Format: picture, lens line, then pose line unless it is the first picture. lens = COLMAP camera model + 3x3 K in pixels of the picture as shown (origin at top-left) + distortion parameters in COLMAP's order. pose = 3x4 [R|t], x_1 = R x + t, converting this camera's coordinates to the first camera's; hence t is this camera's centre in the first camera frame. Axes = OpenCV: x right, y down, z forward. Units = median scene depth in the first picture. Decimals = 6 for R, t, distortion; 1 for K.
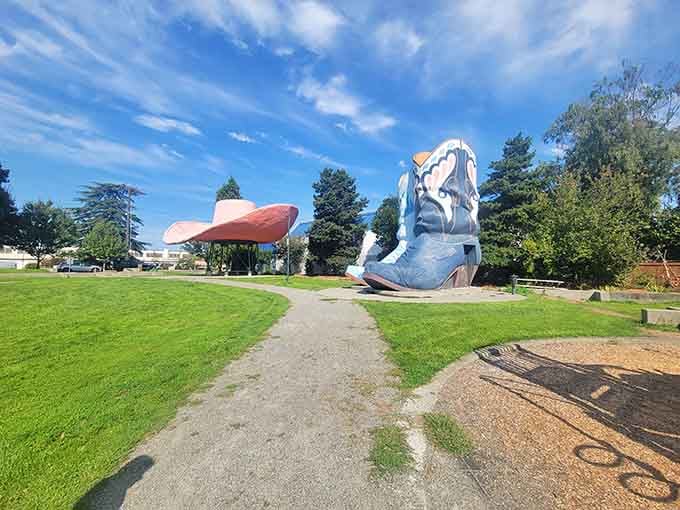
lens RADIAL K [[547.9, 0, 340.0], [0, 547.9, 255.0], [0, 0, 1]] dist [-0.002321, -0.006091]
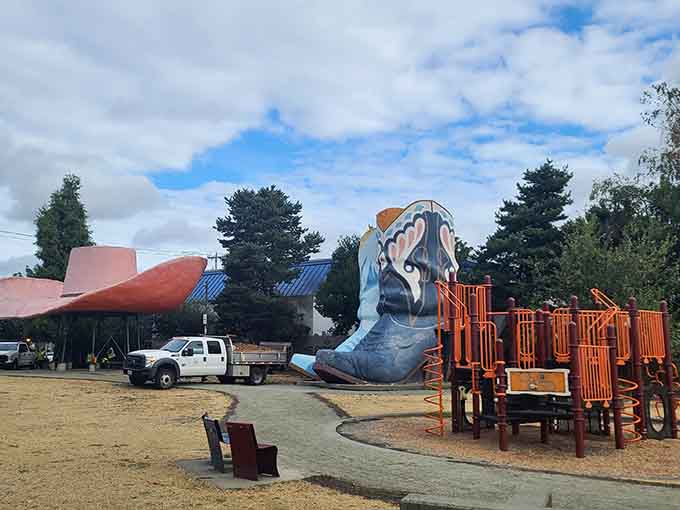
lens RADIAL K [[547.9, 0, 340.0], [0, 547.9, 255.0], [0, 0, 1]] dist [-0.002321, -0.006091]
pose [[0.995949, 0.016918, 0.088311, 0.010061], [-0.002368, 0.986734, -0.162326, 0.005057], [-0.089886, 0.161460, 0.982777, 0.199793]]
